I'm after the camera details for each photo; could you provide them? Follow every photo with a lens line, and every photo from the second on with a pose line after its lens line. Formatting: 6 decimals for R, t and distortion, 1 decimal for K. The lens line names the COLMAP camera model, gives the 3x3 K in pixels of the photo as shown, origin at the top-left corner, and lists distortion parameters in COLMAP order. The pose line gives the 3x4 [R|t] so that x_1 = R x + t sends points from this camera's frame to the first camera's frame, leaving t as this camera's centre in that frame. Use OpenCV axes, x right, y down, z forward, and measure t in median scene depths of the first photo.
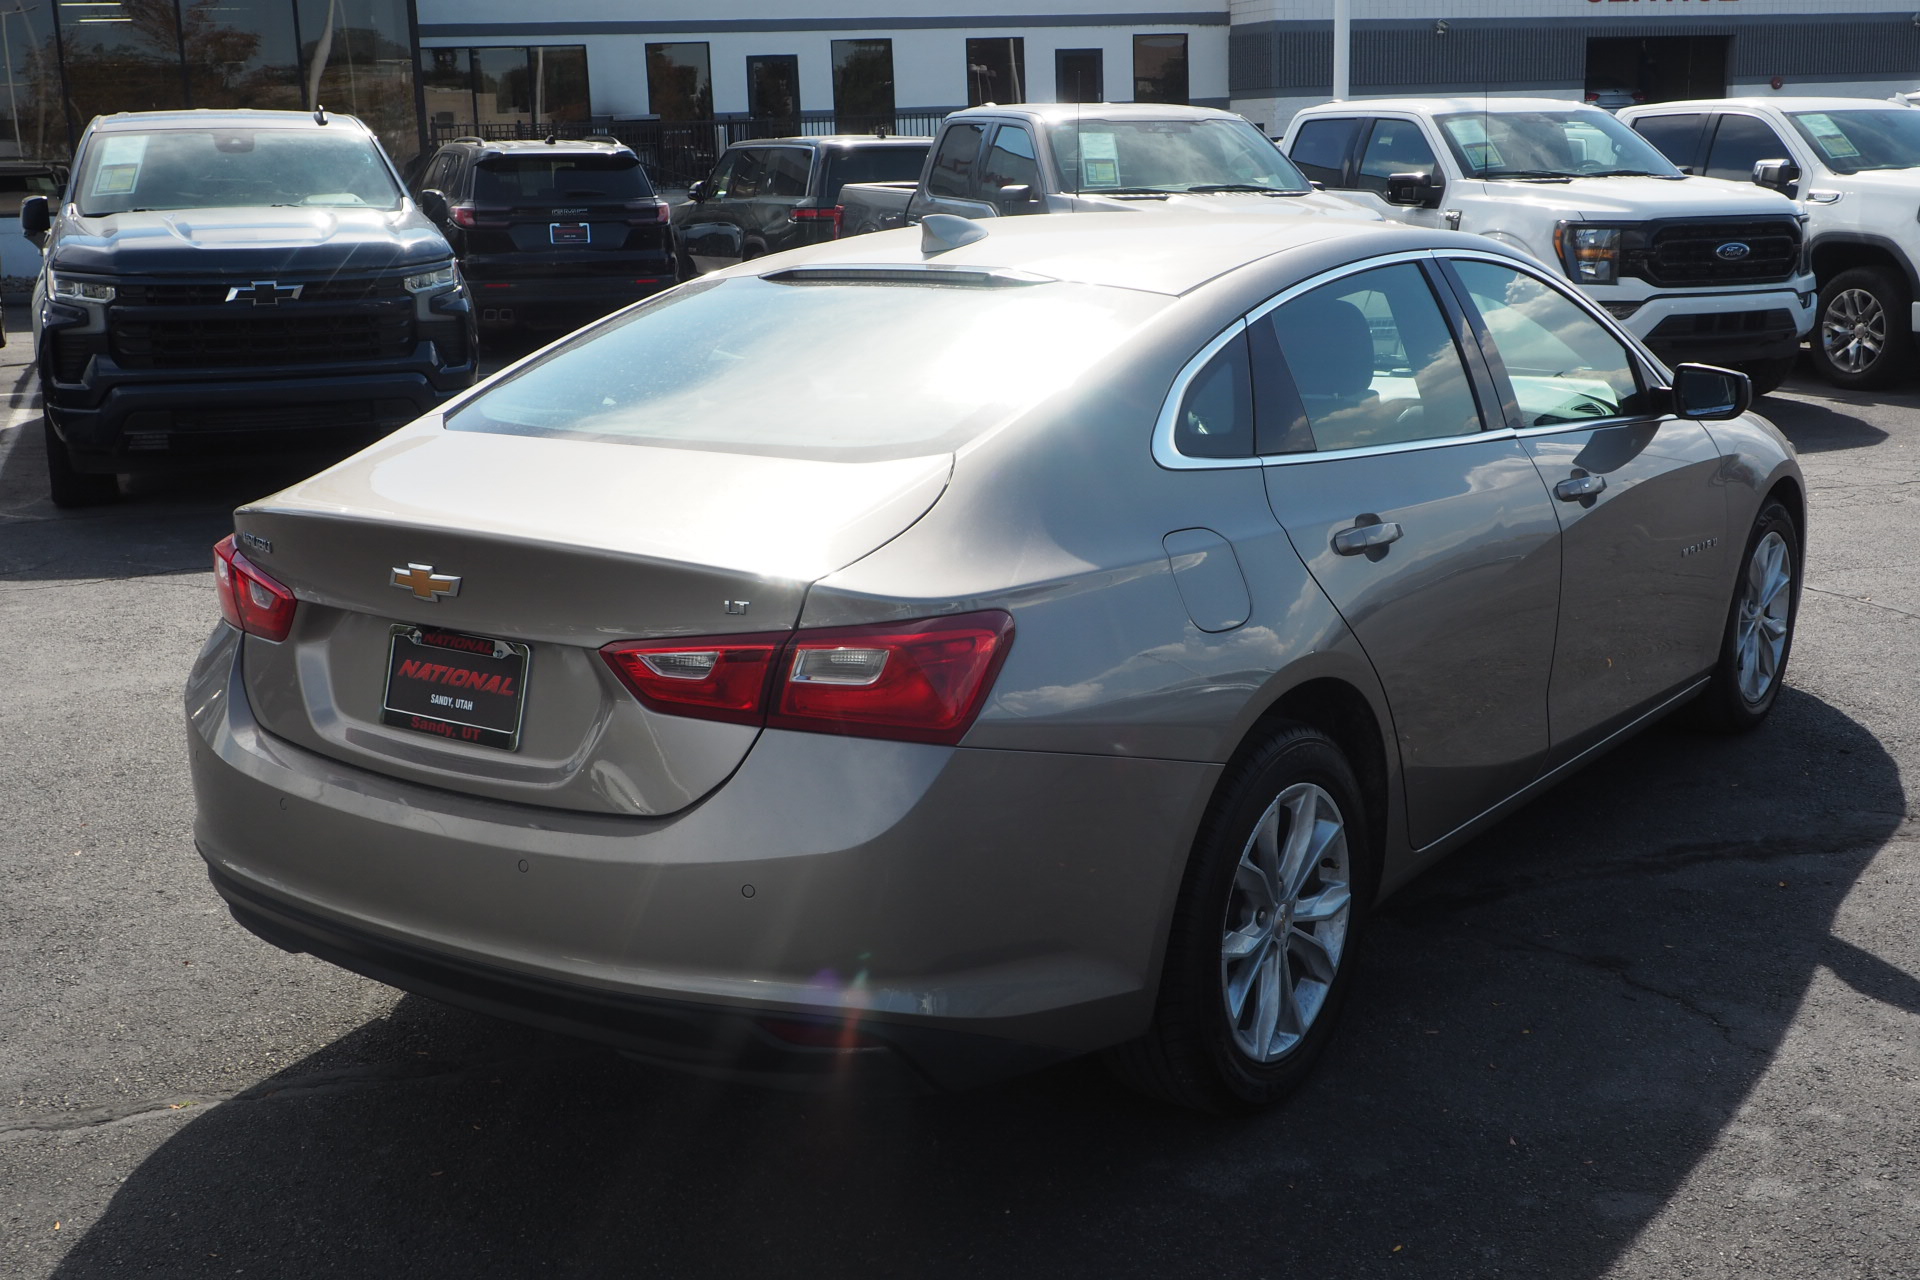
lens RADIAL K [[2134.7, 0, 960.0], [0, 2134.7, 640.0], [0, 0, 1]] dist [0.015978, 0.003288]
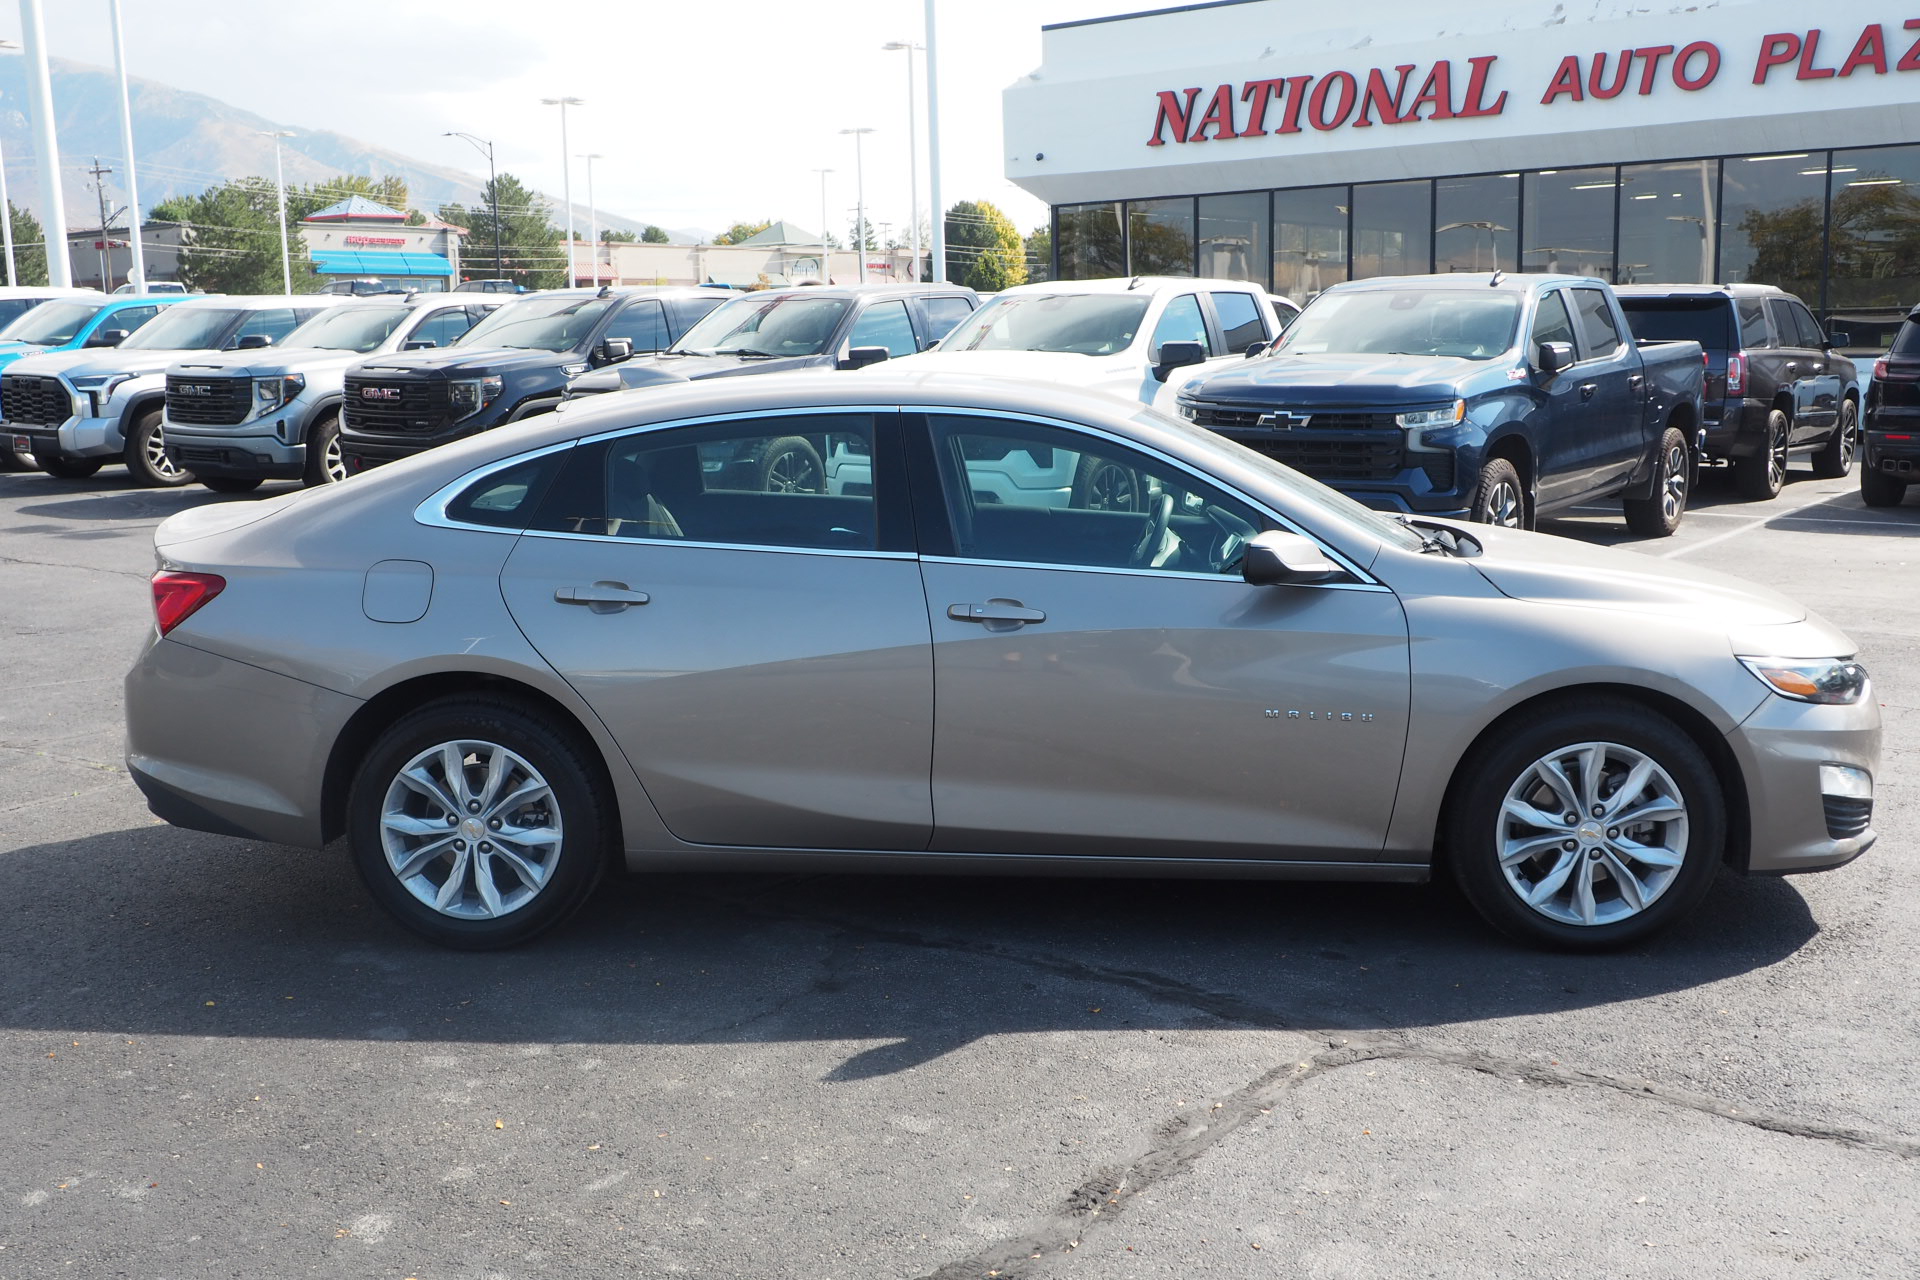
lens RADIAL K [[1996.0, 0, 960.0], [0, 1996.0, 640.0], [0, 0, 1]] dist [-0.025937, -0.017977]
pose [[0.550368, 0.144750, -0.822279, 1.133508], [-0.188616, 0.980952, 0.046438, -0.101147], [0.813338, 0.129537, 0.567187, 0.346847]]
